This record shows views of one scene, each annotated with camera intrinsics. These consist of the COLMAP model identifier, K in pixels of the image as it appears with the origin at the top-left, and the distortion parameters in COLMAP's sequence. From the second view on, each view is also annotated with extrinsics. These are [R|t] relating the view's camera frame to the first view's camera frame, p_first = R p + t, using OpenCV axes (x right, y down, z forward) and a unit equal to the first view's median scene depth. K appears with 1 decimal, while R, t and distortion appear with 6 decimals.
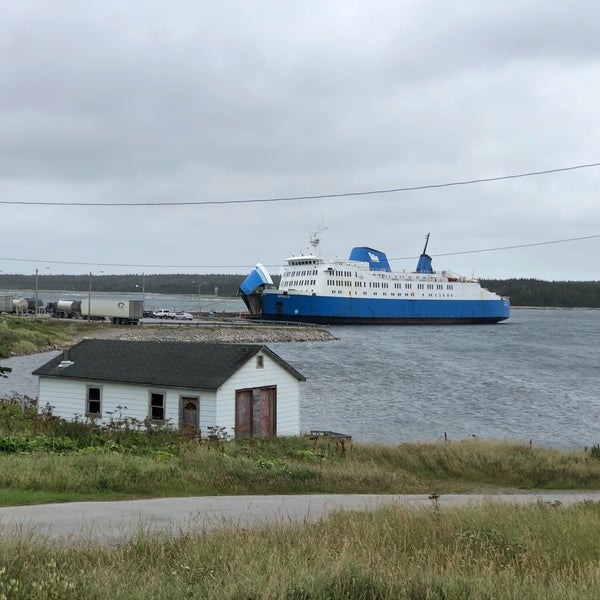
lens RADIAL K [[811.5, 0, 300.0], [0, 811.5, 300.0], [0, 0, 1]] dist [-0.005076, 0.003955]
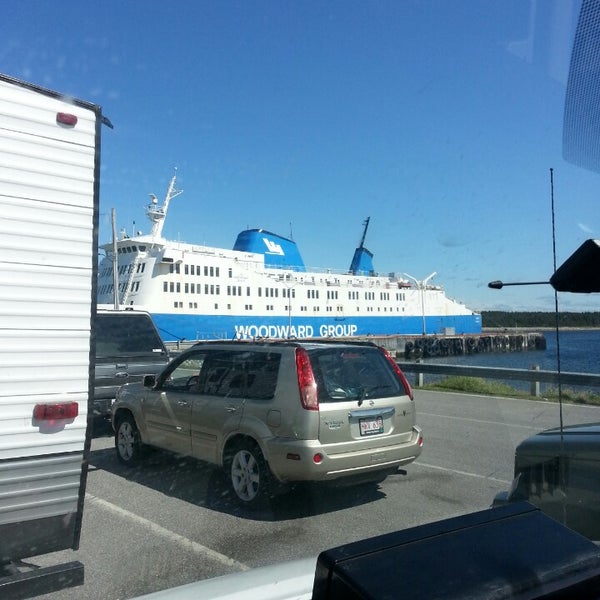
lens RADIAL K [[657.9, 0, 300.0], [0, 657.9, 300.0], [0, 0, 1]] dist [-0.002185, 0.000167]
pose [[0.999456, -0.005918, 0.032438, 0.096047], [0.006507, 0.999816, -0.018064, -0.004600], [-0.032325, 0.018265, 0.999310, 0.524957]]
